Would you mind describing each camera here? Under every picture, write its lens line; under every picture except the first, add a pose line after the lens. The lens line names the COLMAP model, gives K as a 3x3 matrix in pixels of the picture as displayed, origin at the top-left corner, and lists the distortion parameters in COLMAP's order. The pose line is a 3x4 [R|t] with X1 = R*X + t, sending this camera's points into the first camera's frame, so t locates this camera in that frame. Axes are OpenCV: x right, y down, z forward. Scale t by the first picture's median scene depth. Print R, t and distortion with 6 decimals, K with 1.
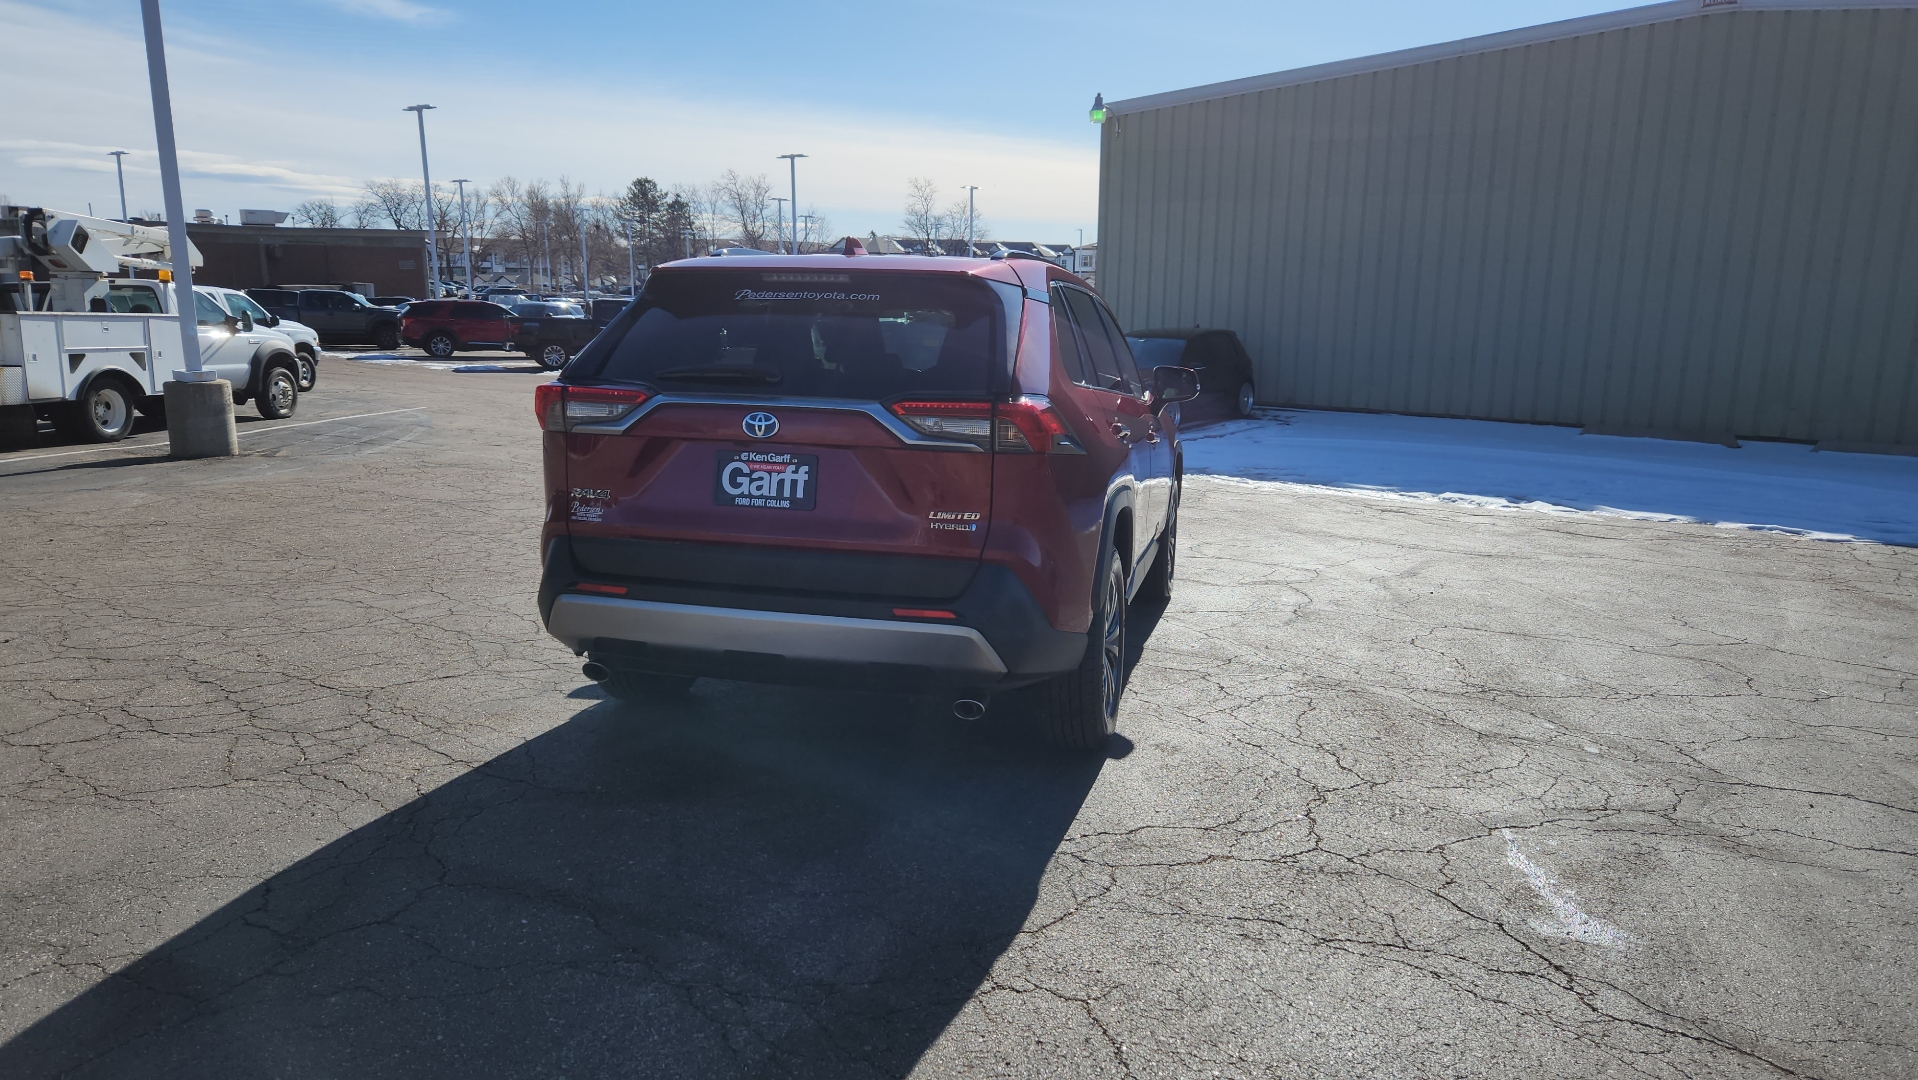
lens RADIAL K [[1292.4, 0, 933.4], [0, 1292.4, 551.2], [0, 0, 1]] dist [0.071982, -0.054694]
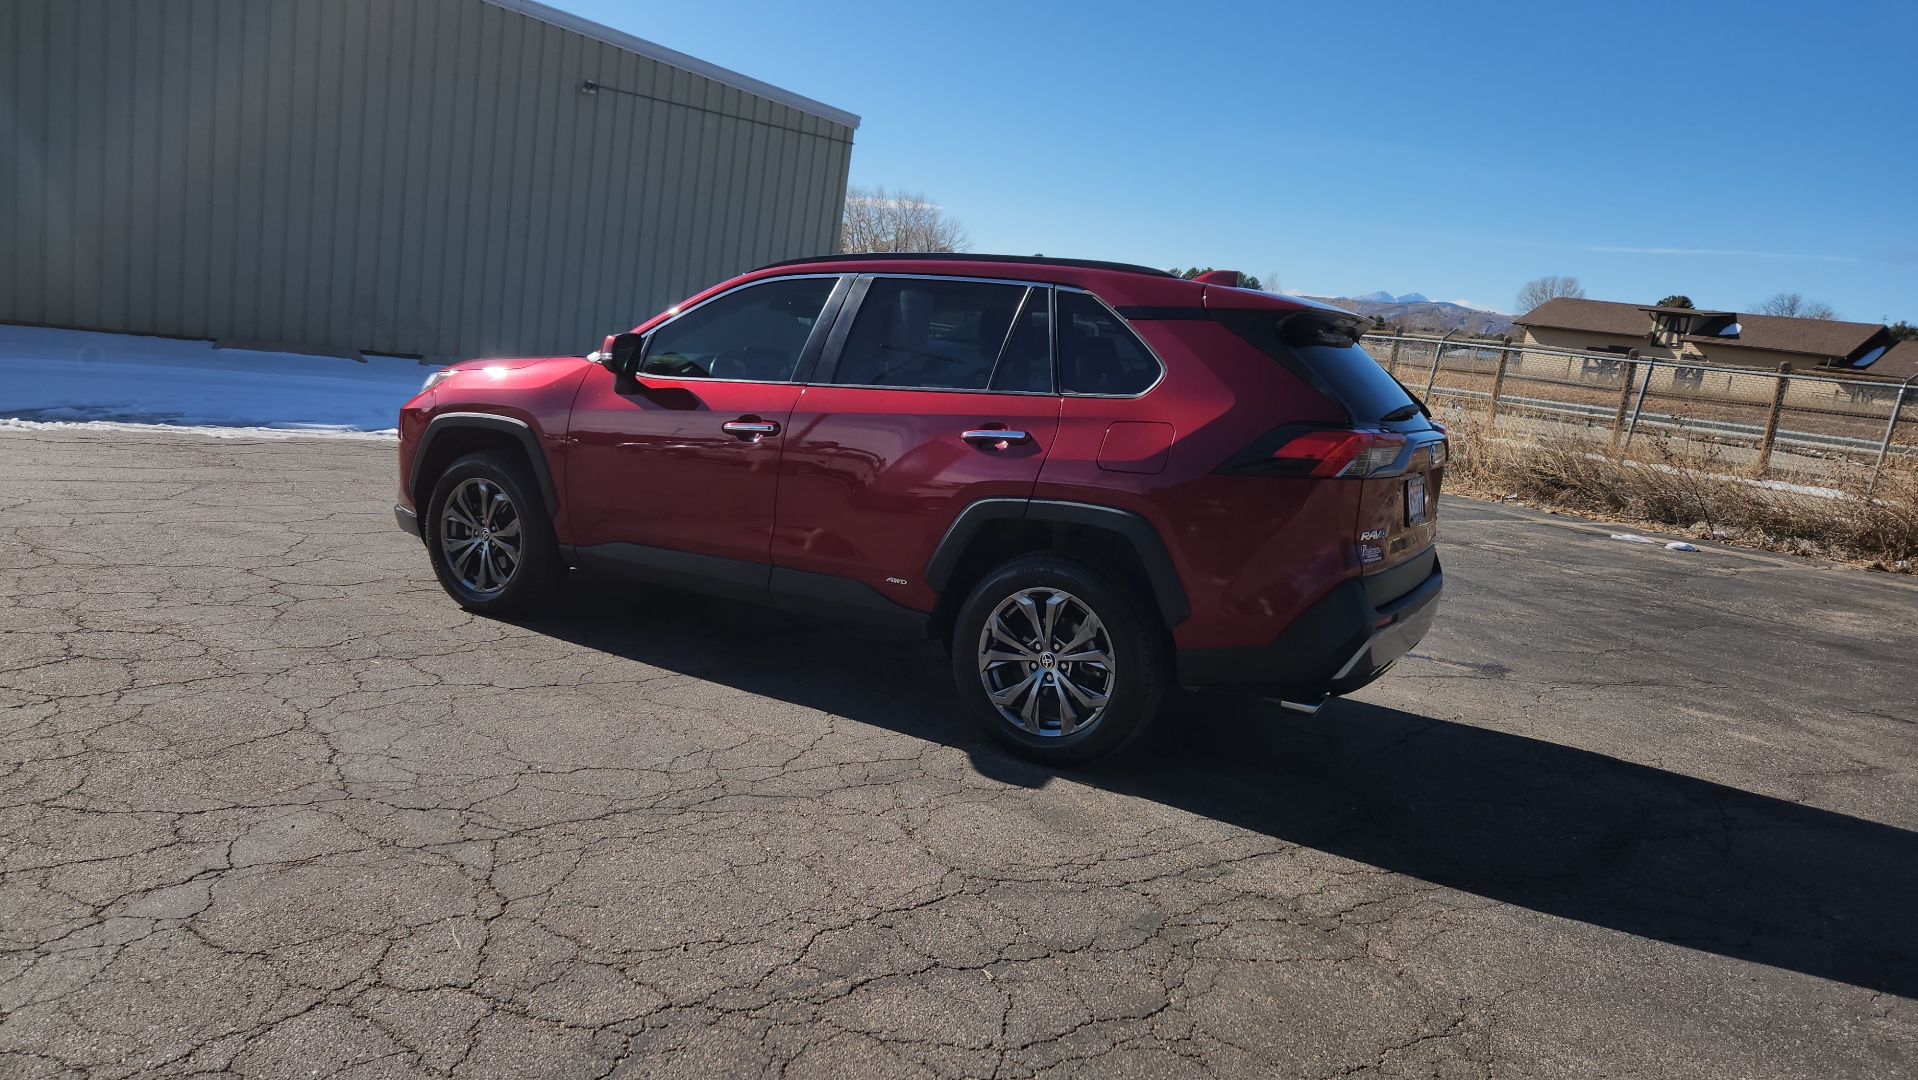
lens RADIAL K [[1292.4, 0, 926.5], [0, 1292.4, 553.8], [0, 0, 1]] dist [0.071982, -0.054694]
pose [[0.270518, -0.164256, 0.948599, -0.974011], [0.072798, 0.986006, 0.149973, -0.152615], [-0.959959, 0.028486, 0.278690, 0.760285]]
